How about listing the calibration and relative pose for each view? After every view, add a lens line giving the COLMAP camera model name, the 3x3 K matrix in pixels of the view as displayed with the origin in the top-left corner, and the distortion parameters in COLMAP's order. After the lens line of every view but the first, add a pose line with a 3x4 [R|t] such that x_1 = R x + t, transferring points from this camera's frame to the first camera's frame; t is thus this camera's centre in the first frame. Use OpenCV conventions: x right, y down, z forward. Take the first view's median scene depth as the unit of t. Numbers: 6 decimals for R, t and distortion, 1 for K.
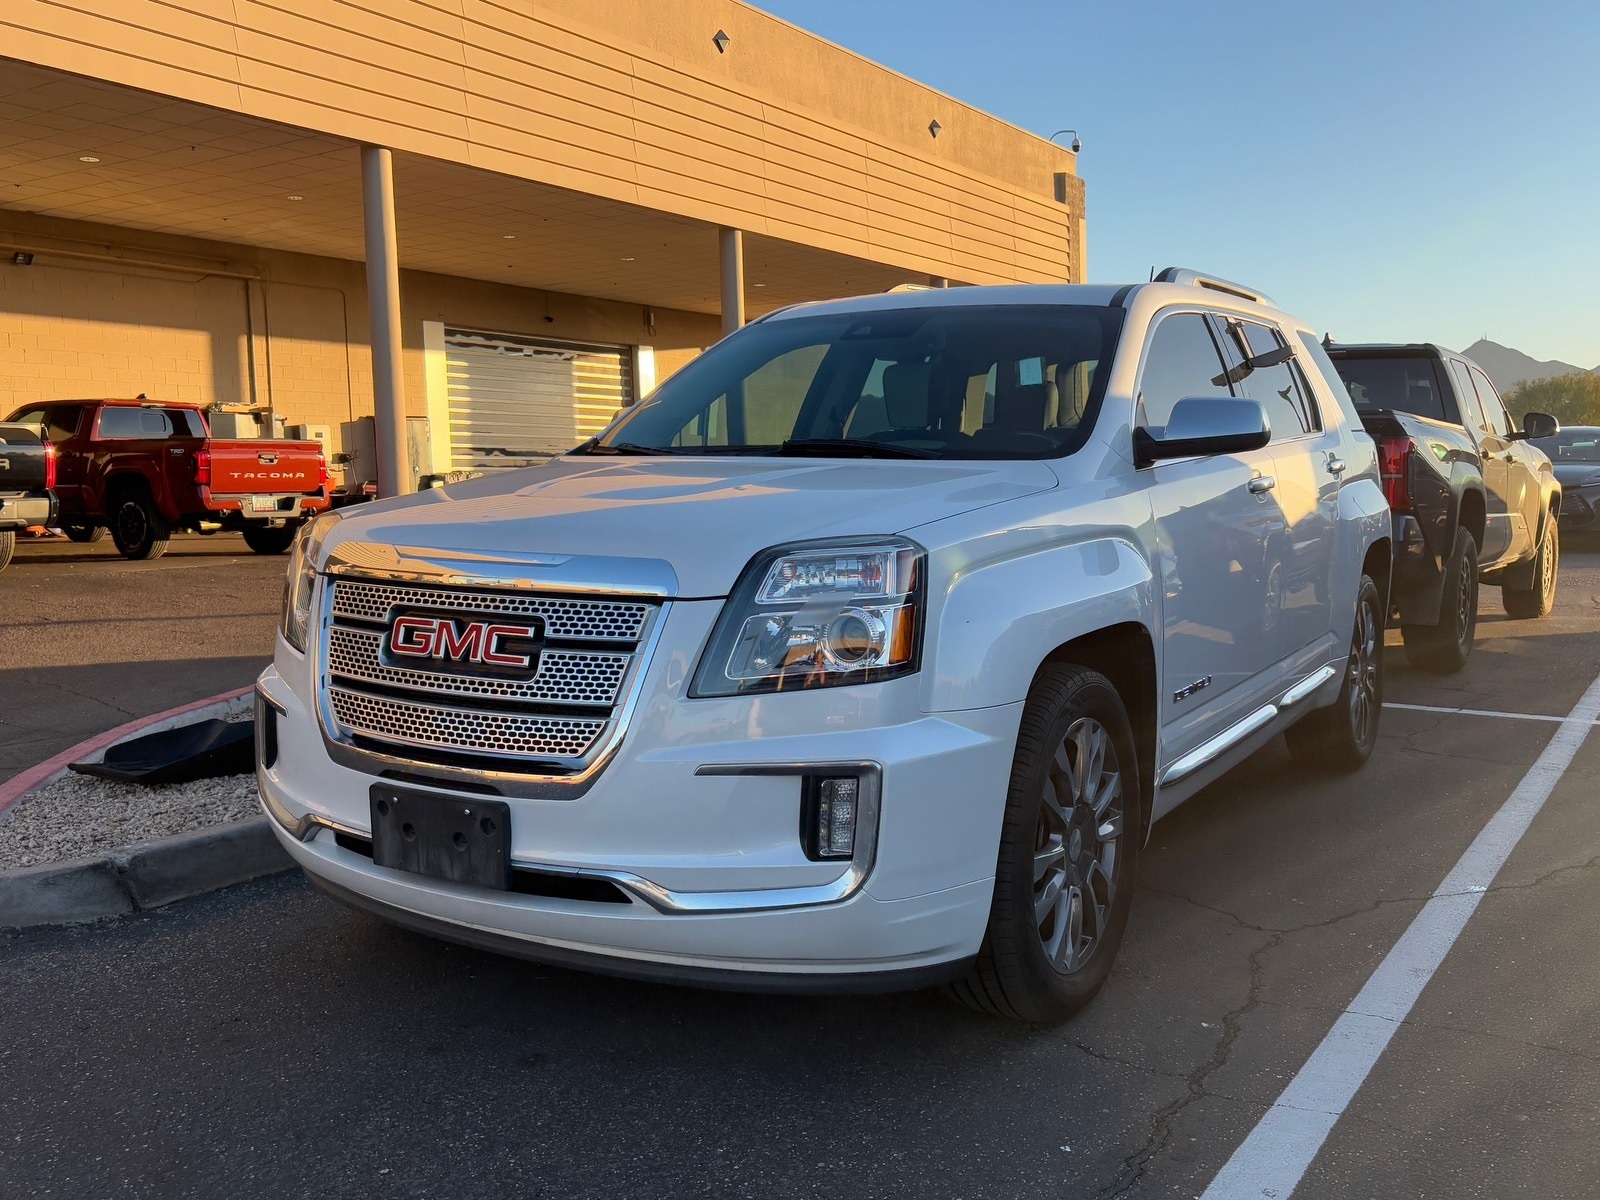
lens RADIAL K [[1472.7, 0, 802.3], [0, 1472.7, 600.8], [0, 0, 1]] dist [-0.003053, 0.000000]
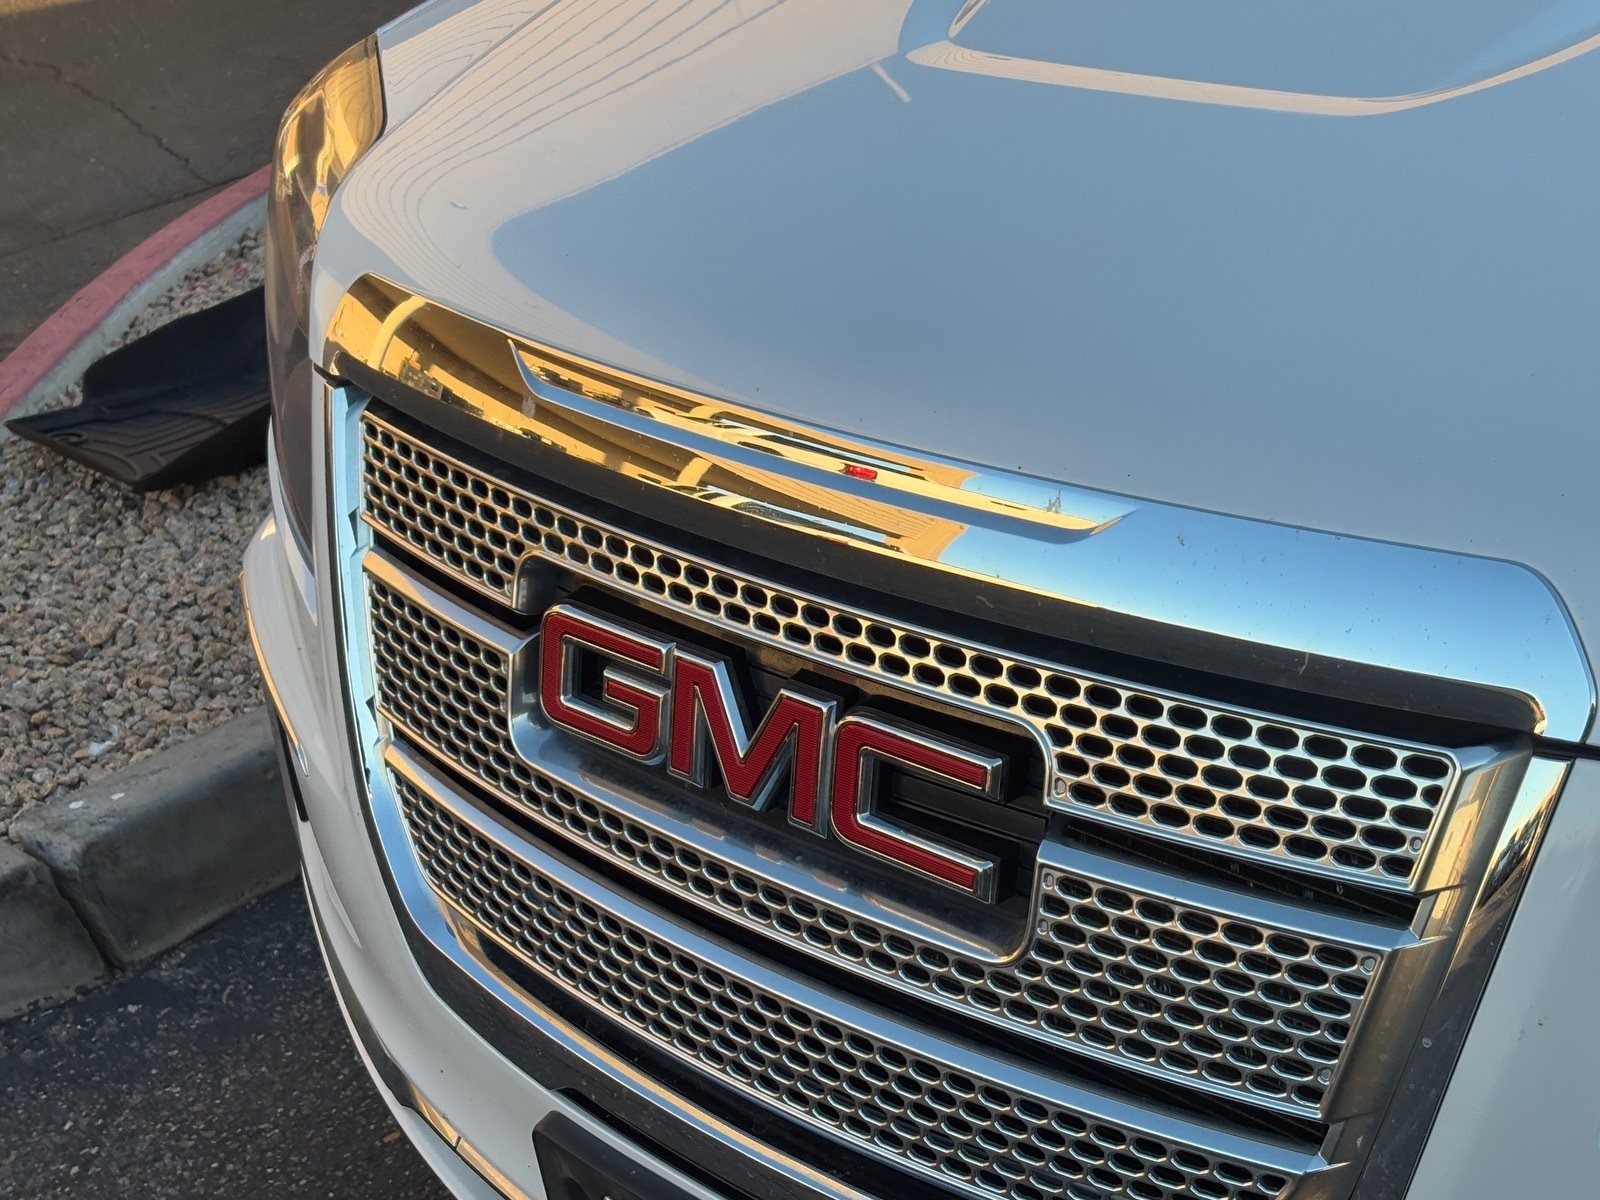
lens RADIAL K [[2422.4, 0, 796.4], [0, 2422.4, 602.4], [0, 0, 1]] dist [0.207047, 0.000000]
pose [[0.966809, -0.008052, -0.255372, -0.103470], [0.107770, 0.919089, 0.379026, -0.183446], [0.231658, -0.393967, 0.889452, 0.600364]]
